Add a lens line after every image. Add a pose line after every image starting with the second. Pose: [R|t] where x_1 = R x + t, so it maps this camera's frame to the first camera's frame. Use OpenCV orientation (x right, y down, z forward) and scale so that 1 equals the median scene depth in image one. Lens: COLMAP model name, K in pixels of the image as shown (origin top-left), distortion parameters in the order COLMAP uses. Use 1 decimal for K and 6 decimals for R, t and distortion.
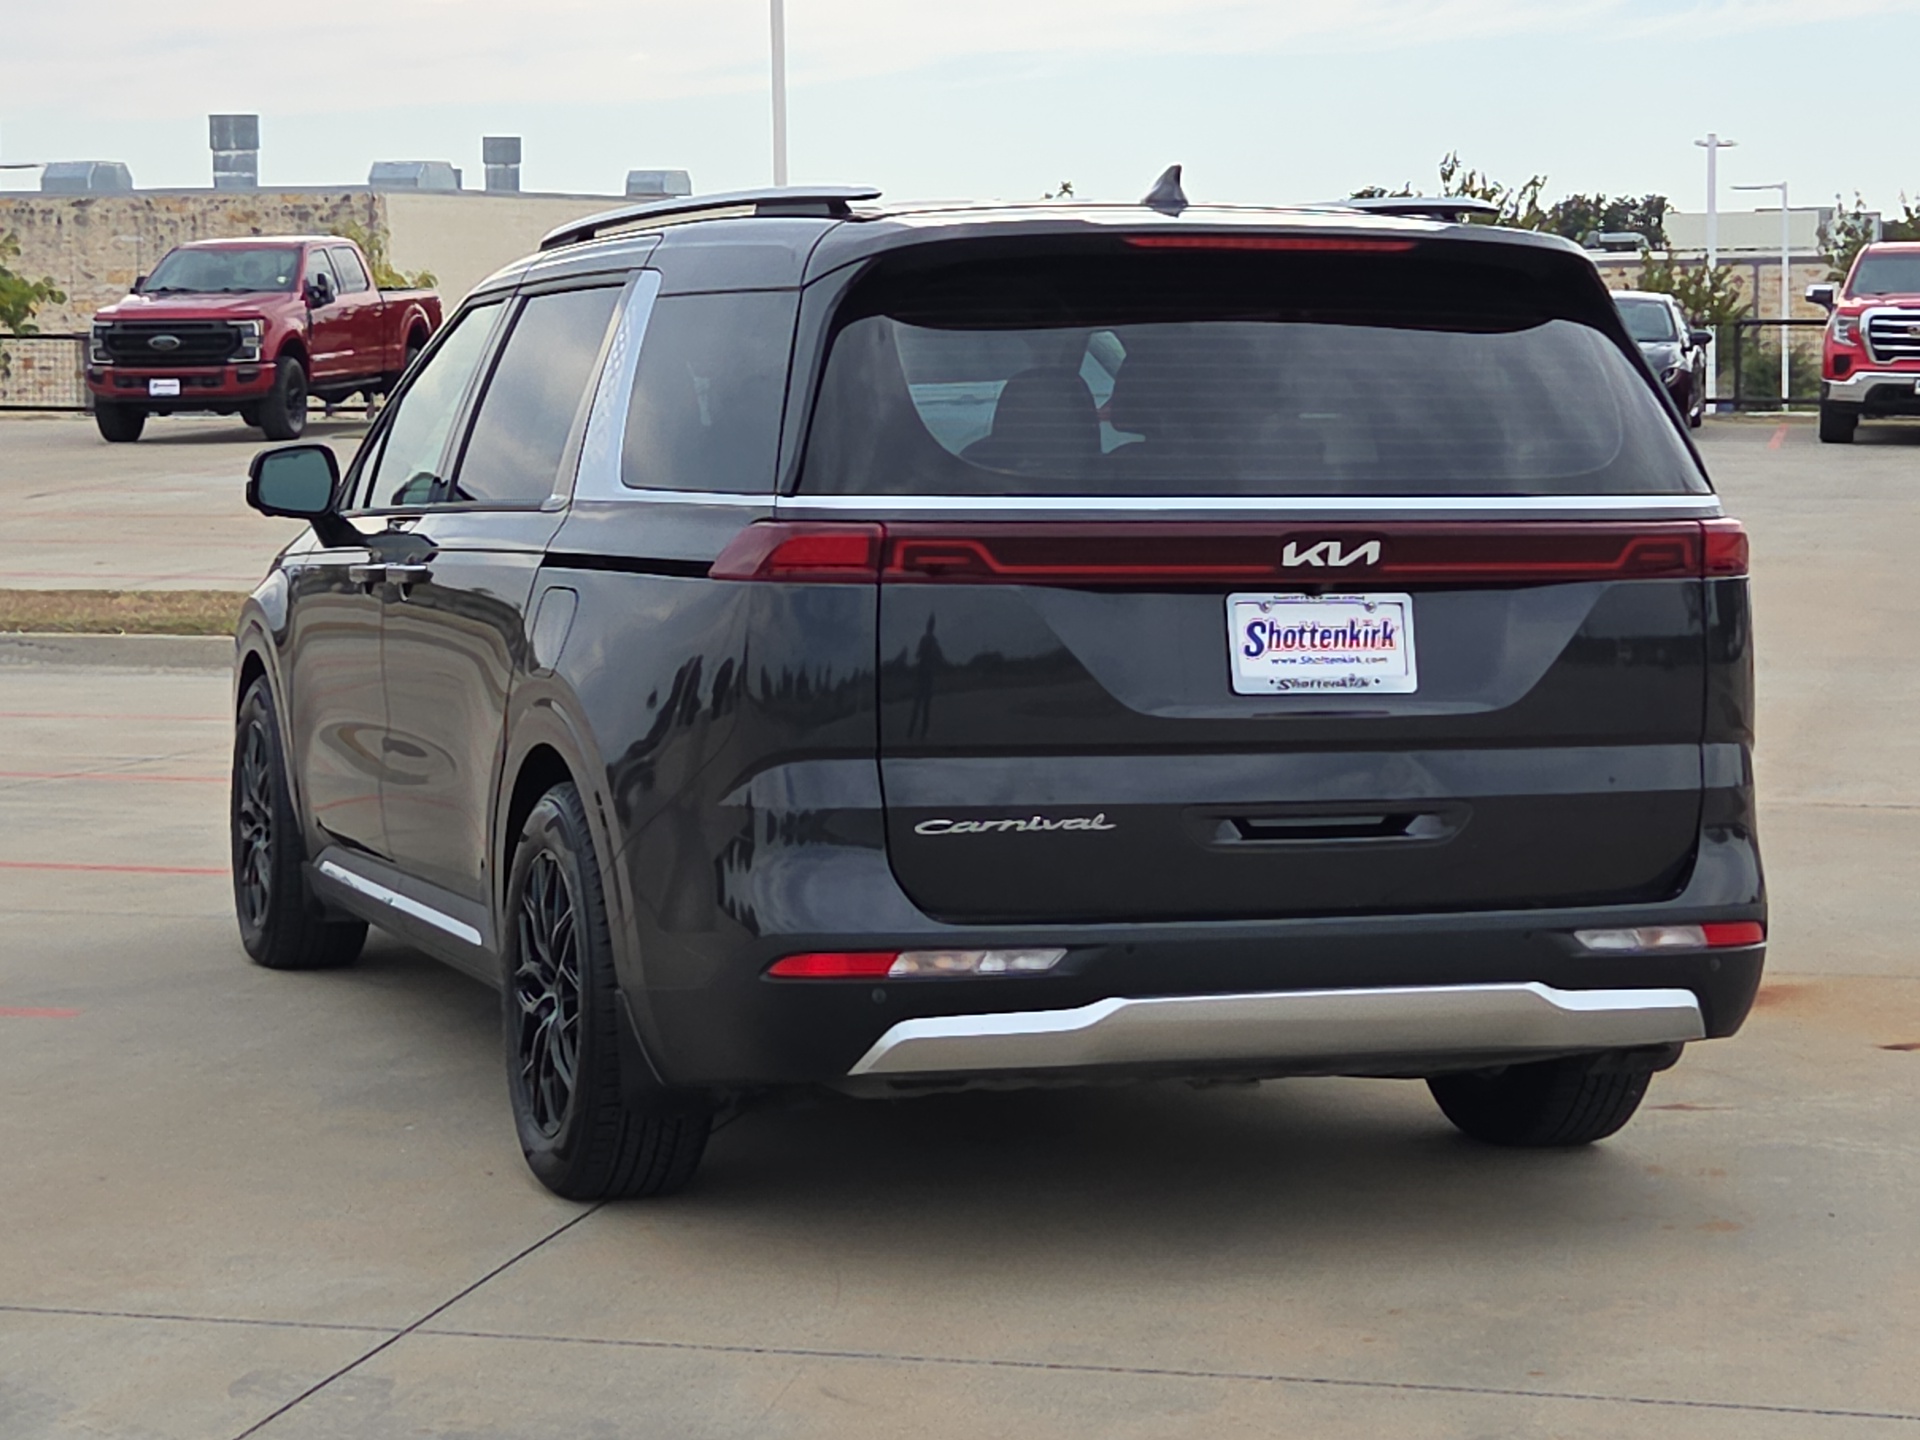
lens RADIAL K [[4414.0, 0, 956.5], [0, 4414.0, 728.5], [0, 0, 1]] dist [0.129205, 0.000000]
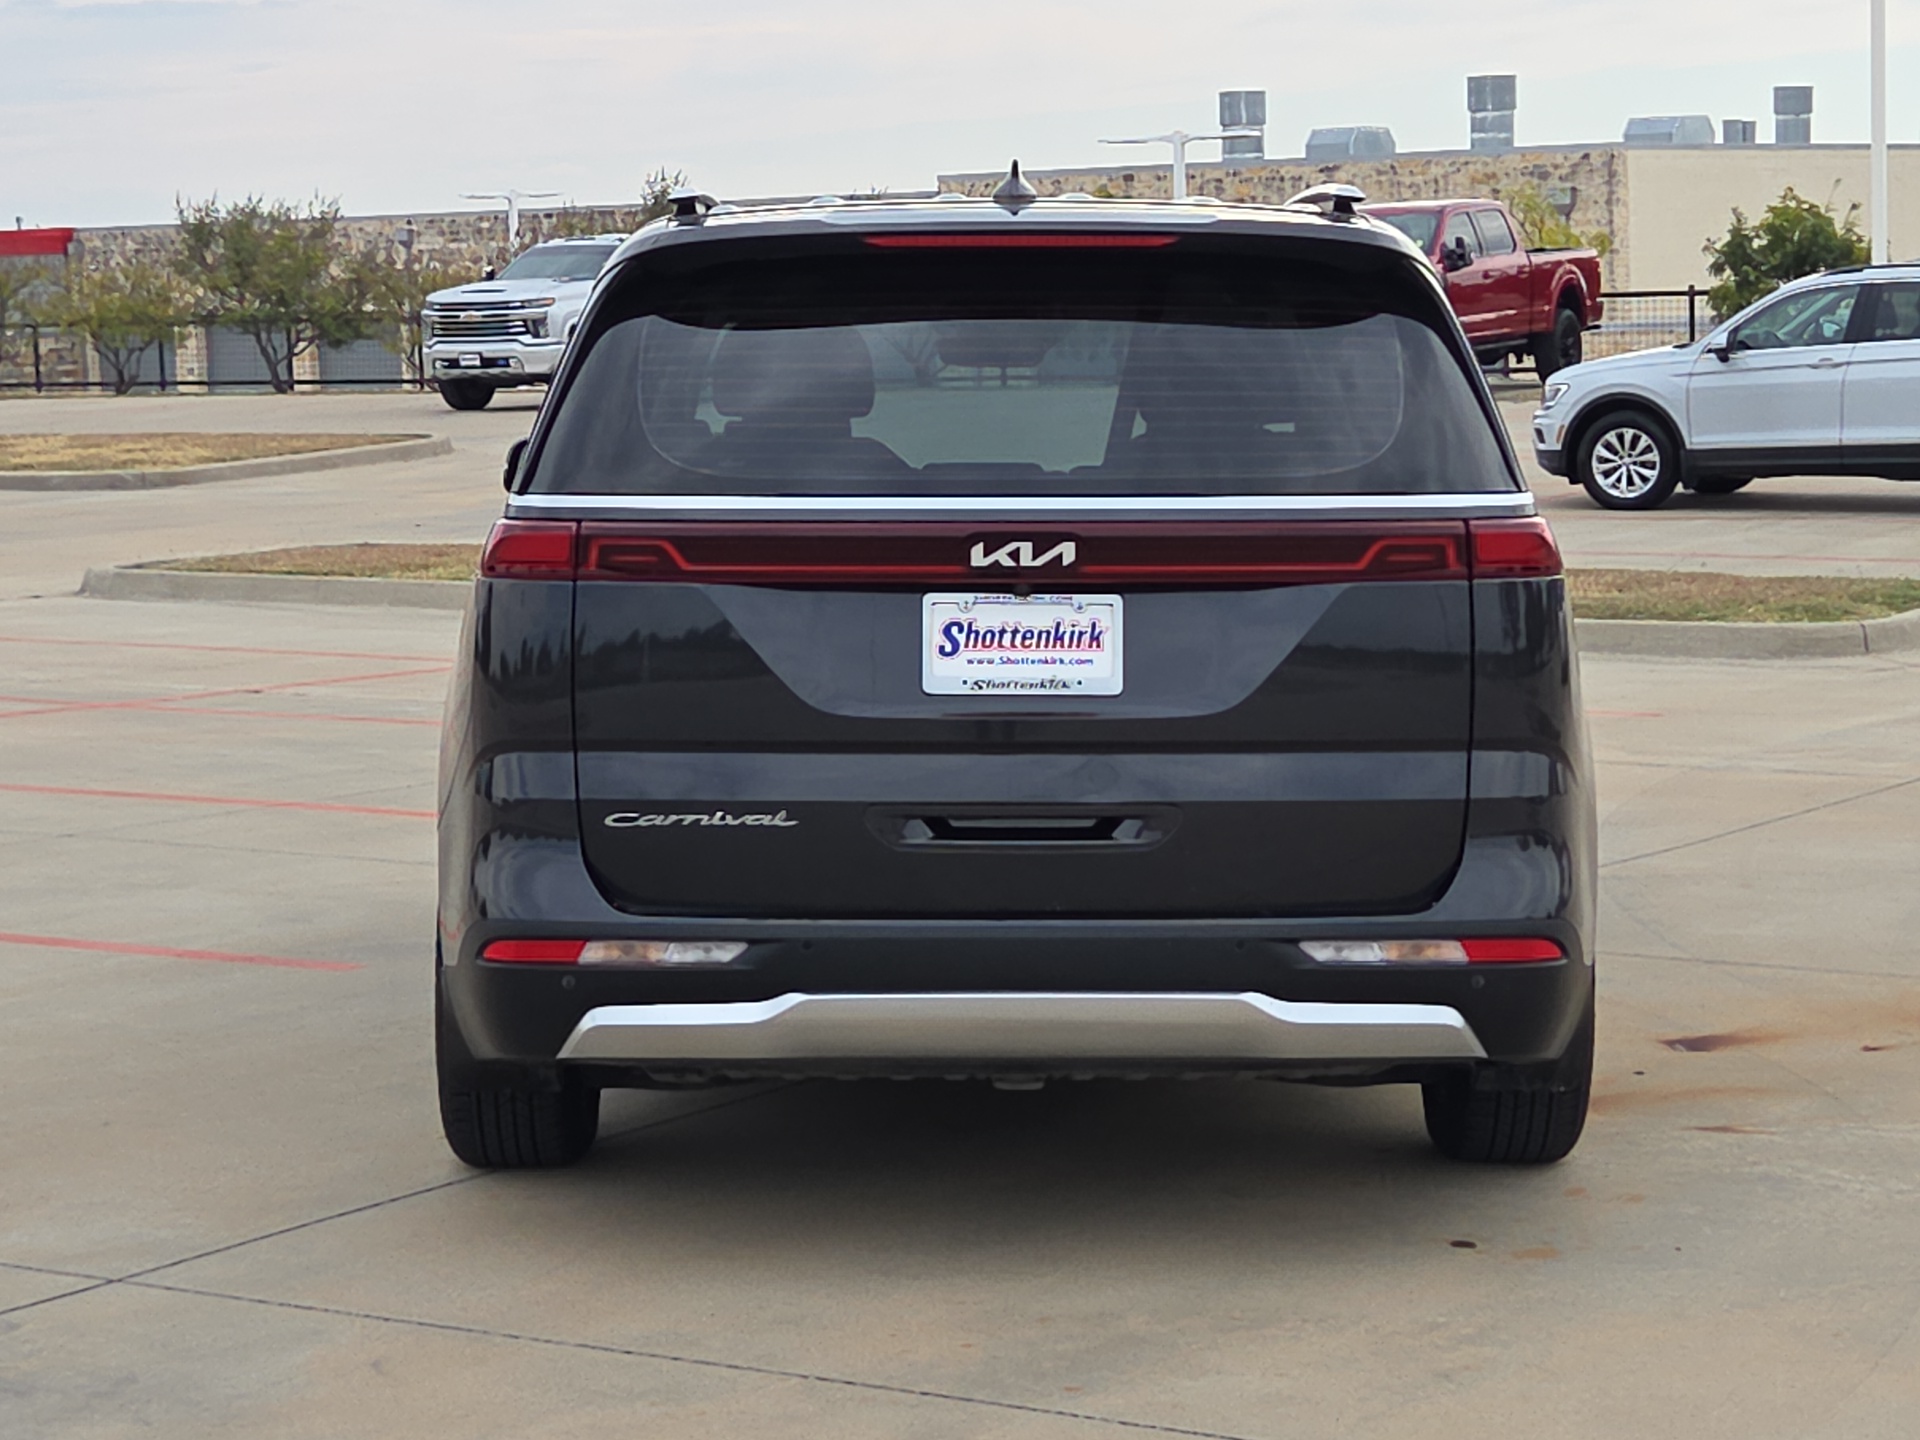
lens RADIAL K [[4414.0, 0, 961.8], [0, 4414.0, 721.8], [0, 0, 1]] dist [0.129205, 0.000000]
pose [[0.947955, 0.018731, -0.317853, 0.382869], [-0.015845, 0.999806, 0.011663, -0.013094], [0.318010, -0.006020, 0.948068, 0.053888]]
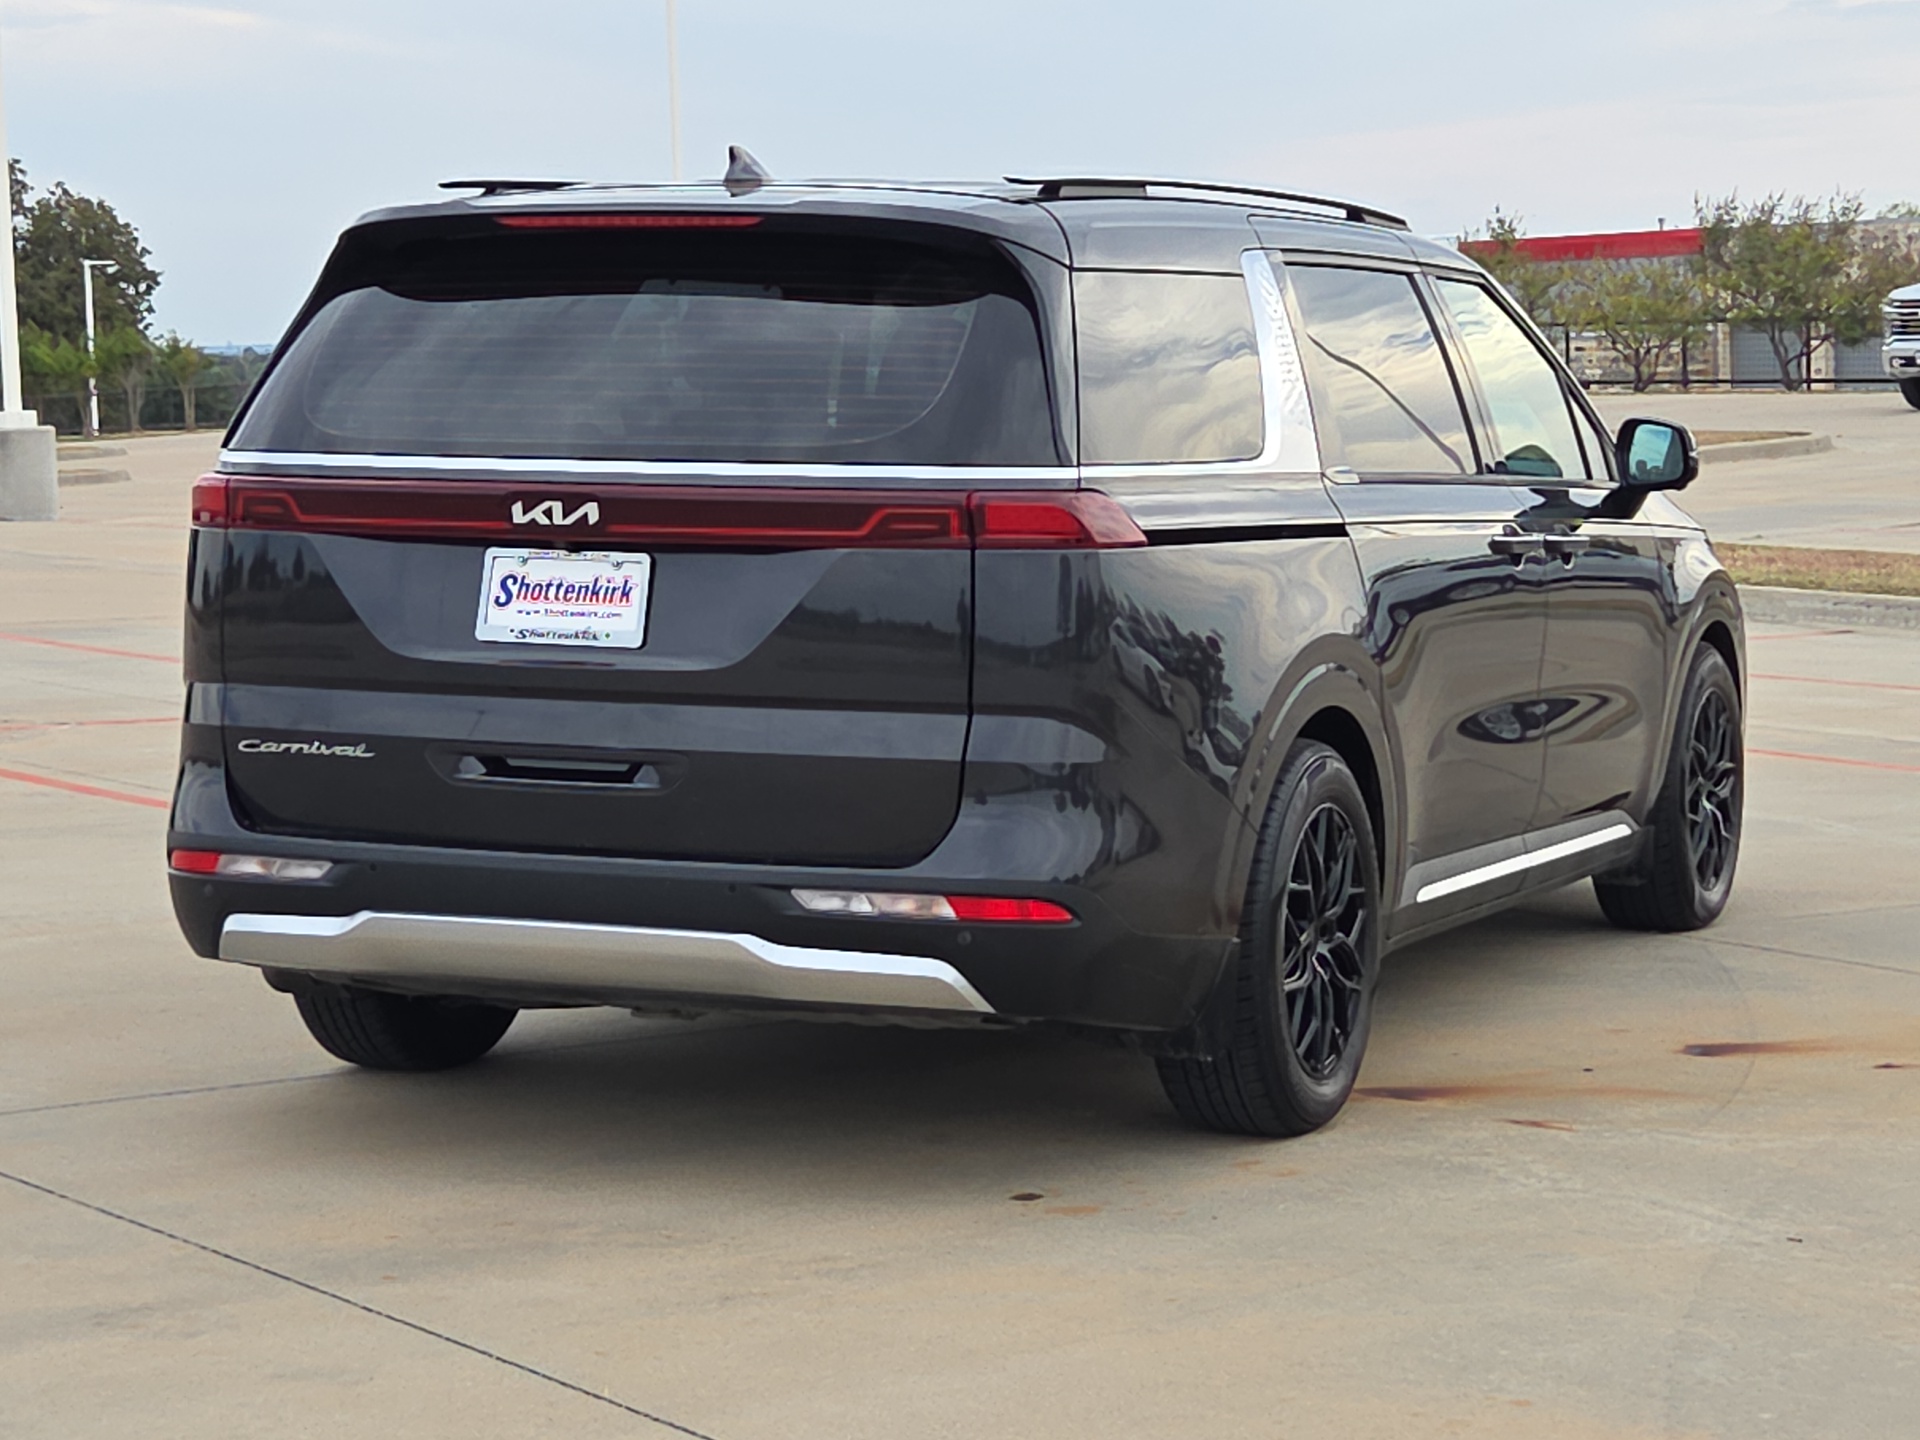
lens RADIAL K [[4414.0, 0, 951.9], [0, 4414.0, 708.5], [0, 0, 1]] dist [0.129205, 0.000000]
pose [[0.751981, 0.053091, -0.657043, 0.847934], [-0.051384, 0.998440, 0.021868, -0.020466], [0.657179, 0.017318, 0.753536, 0.257545]]
